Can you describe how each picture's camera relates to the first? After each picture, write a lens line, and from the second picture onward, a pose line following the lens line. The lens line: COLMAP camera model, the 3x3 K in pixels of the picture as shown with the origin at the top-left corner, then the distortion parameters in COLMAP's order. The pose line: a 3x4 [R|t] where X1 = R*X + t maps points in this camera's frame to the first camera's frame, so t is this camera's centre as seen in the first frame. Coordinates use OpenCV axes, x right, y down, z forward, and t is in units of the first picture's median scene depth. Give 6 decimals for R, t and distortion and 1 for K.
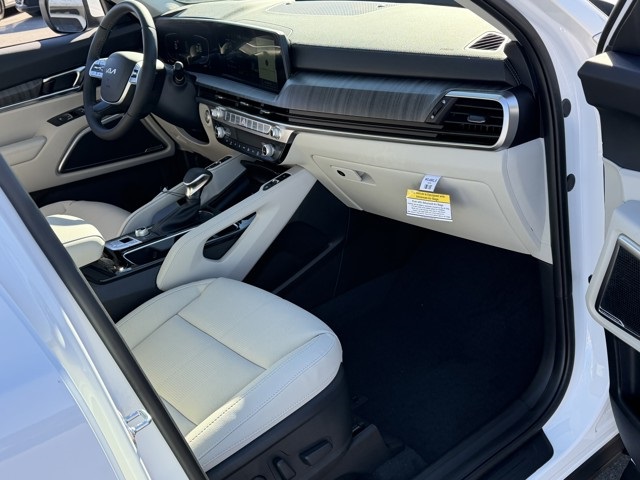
lens RADIAL K [[774.9, 0, 321.7], [0, 774.9, 239.6], [0, 0, 1]] dist [0.097427, -0.021499]
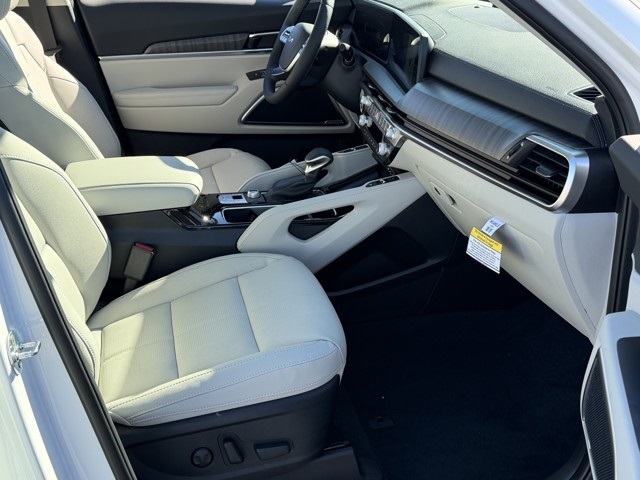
lens RADIAL K [[774.9, 0, 321.7], [0, 774.9, 239.6], [0, 0, 1]] dist [0.097427, -0.021499]
pose [[0.894335, 0.295567, -0.335864, 0.227905], [-0.288114, 0.954805, 0.073062, -0.055616], [0.342279, 0.031425, 0.939073, 0.054668]]
